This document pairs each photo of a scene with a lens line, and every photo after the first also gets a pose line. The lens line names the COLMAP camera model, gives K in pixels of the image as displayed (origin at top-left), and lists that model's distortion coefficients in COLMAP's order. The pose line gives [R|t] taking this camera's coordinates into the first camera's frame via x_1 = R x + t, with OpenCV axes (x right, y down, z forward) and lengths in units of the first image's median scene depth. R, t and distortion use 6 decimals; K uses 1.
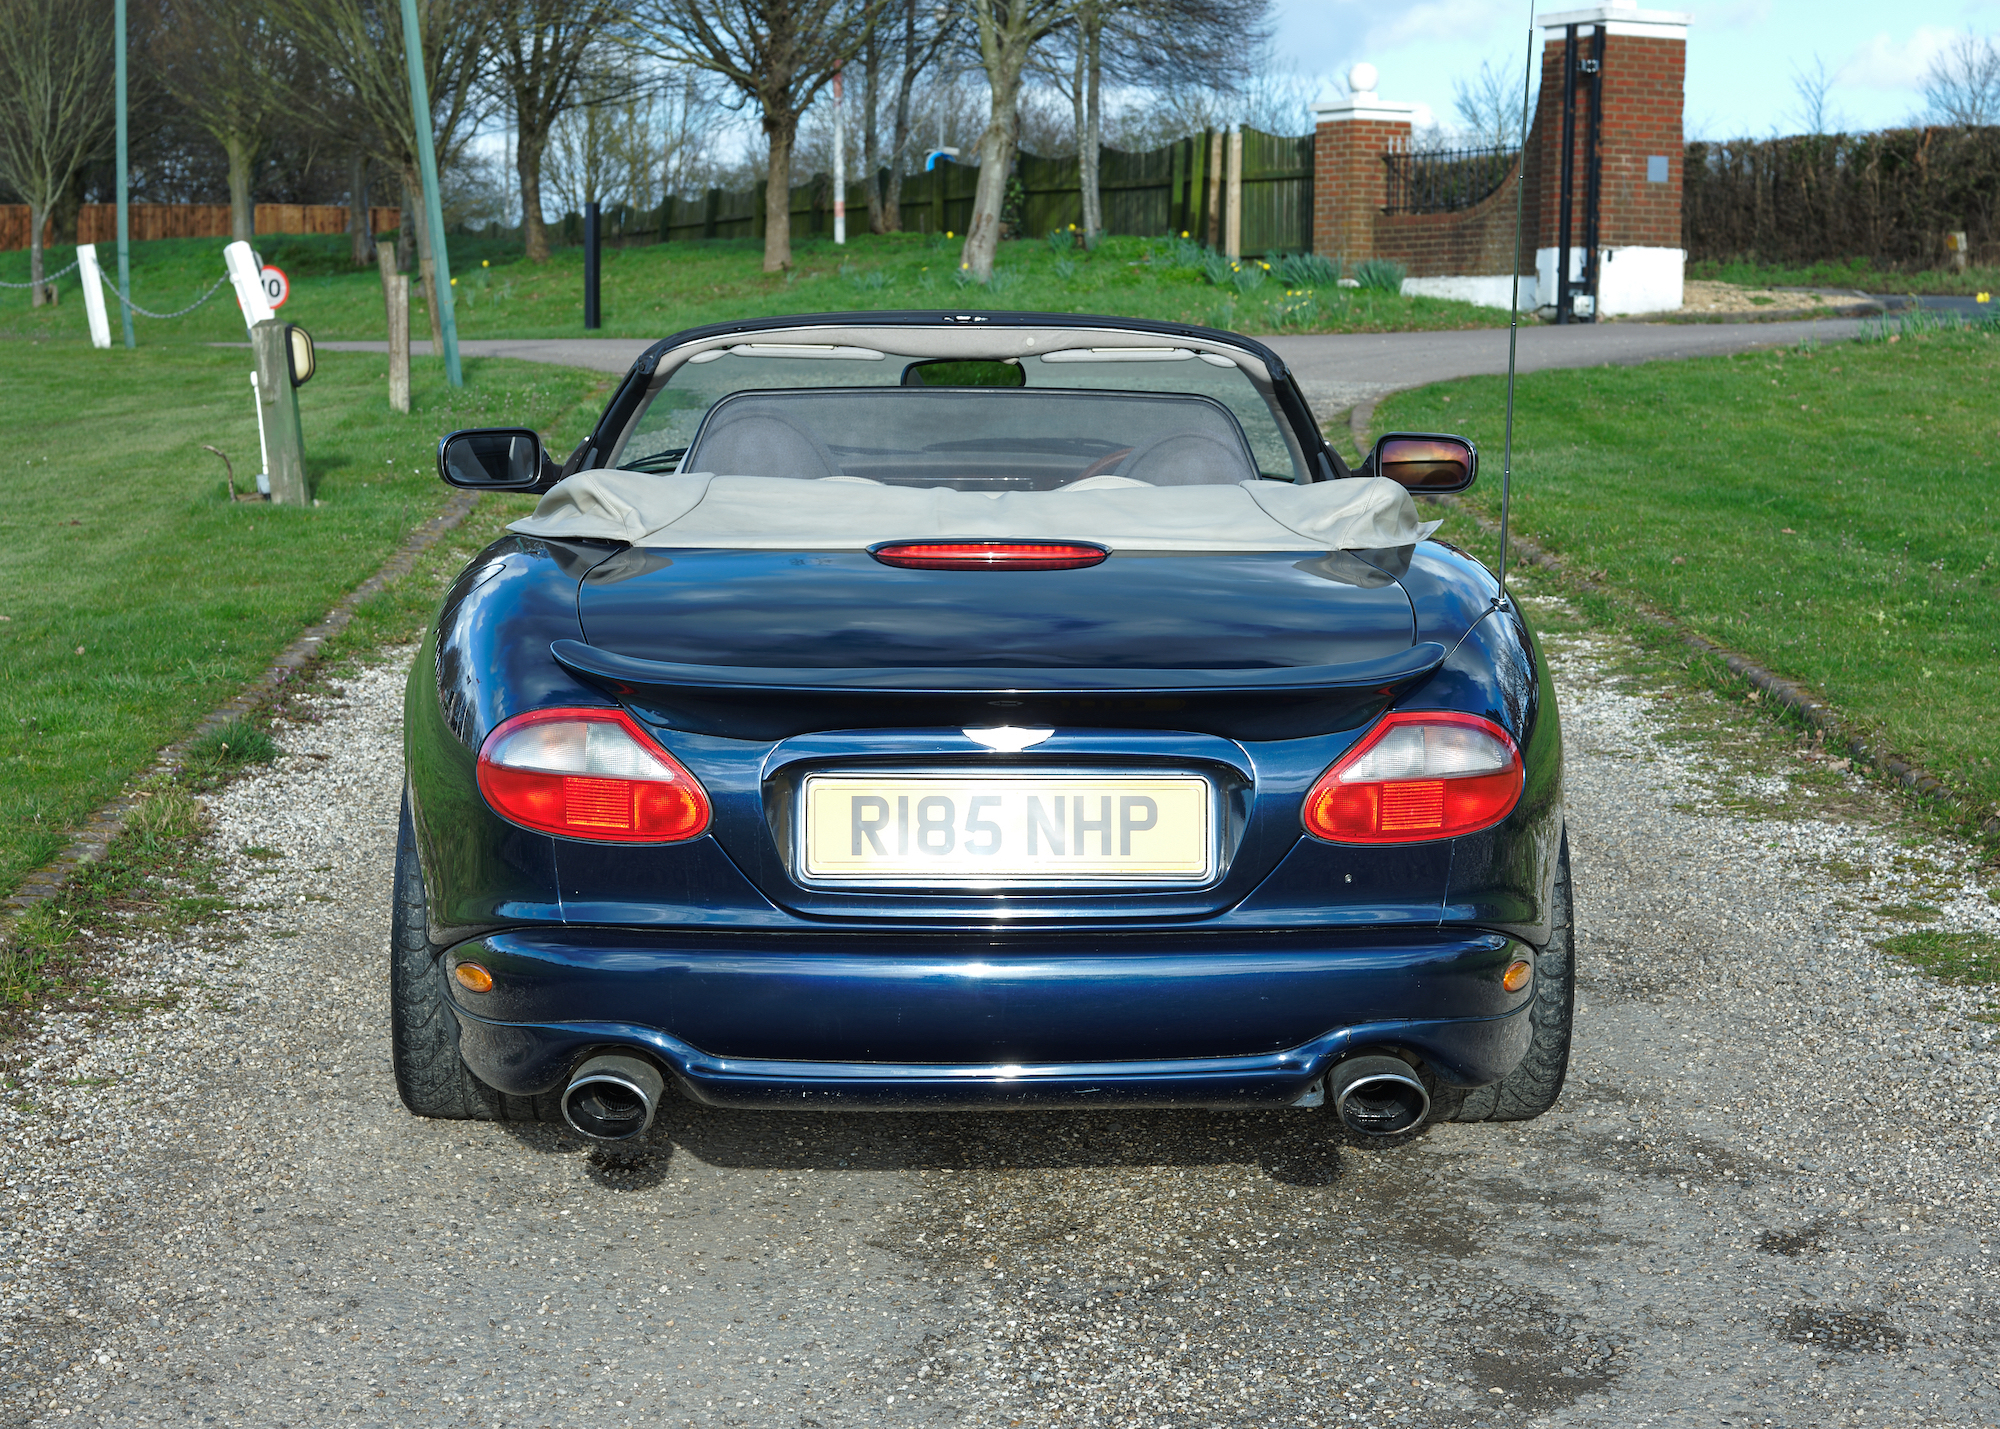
lens RADIAL K [[4038.6, 0, 918.4], [0, 4038.6, 562.4], [0, 0, 1]] dist [-0.001108, -0.007191]
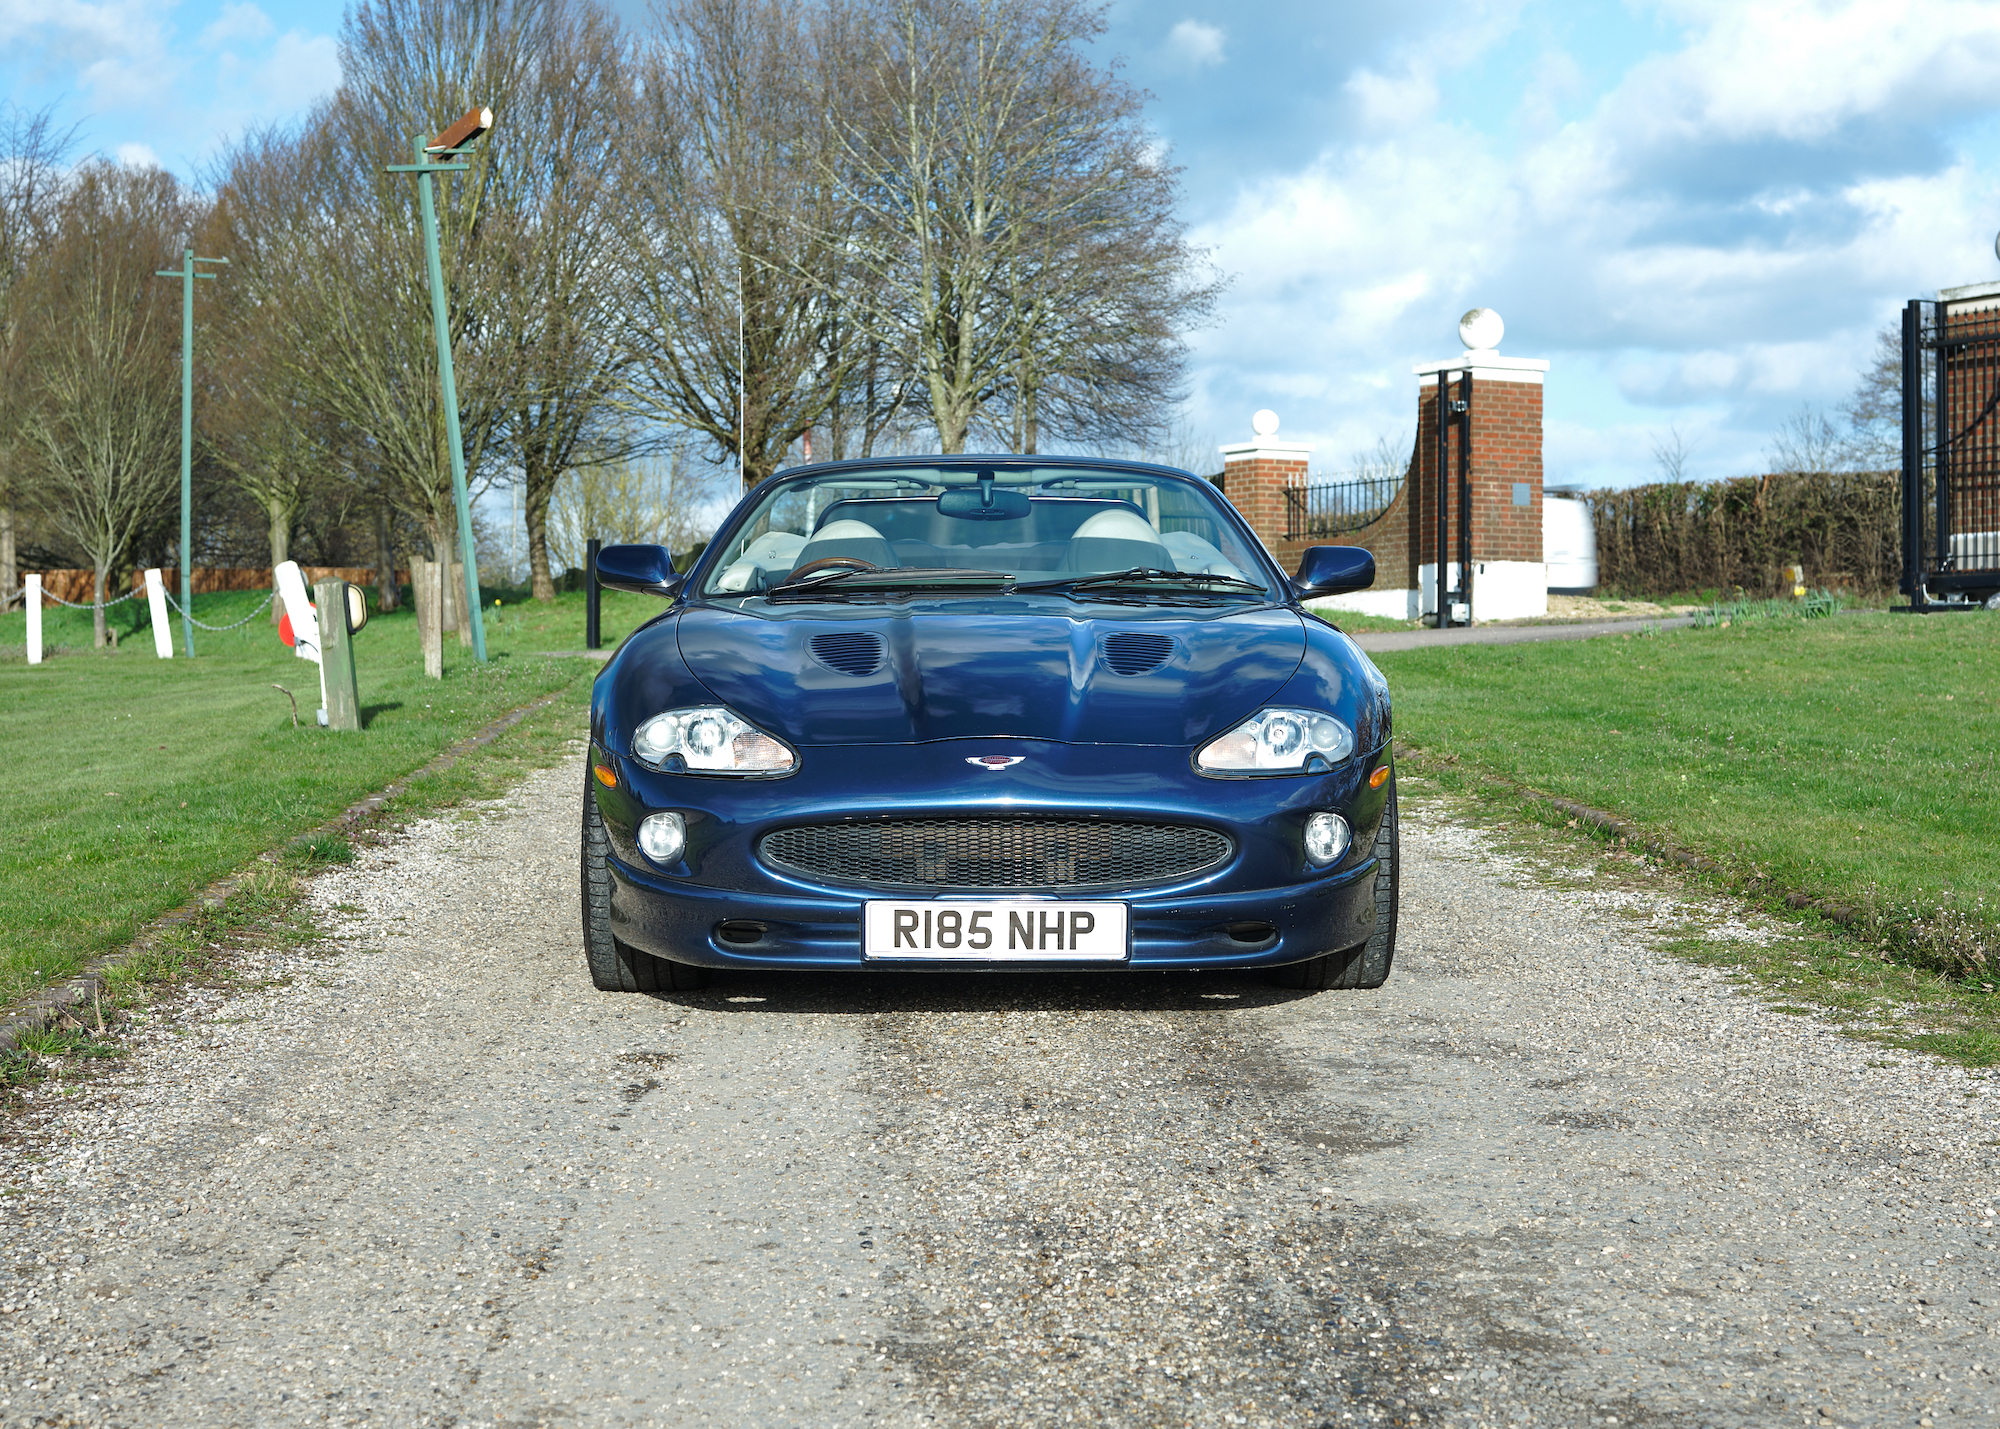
lens RADIAL K [[4038.6, 0, 918.4], [0, 4038.6, 562.4], [0, 0, 1]] dist [-0.001108, -0.007191]
pose [[0.999909, -0.009768, 0.009306, 0.000498], [0.010970, 0.990189, -0.139303, 0.080254], [-0.007854, 0.139392, 0.990206, -0.134985]]
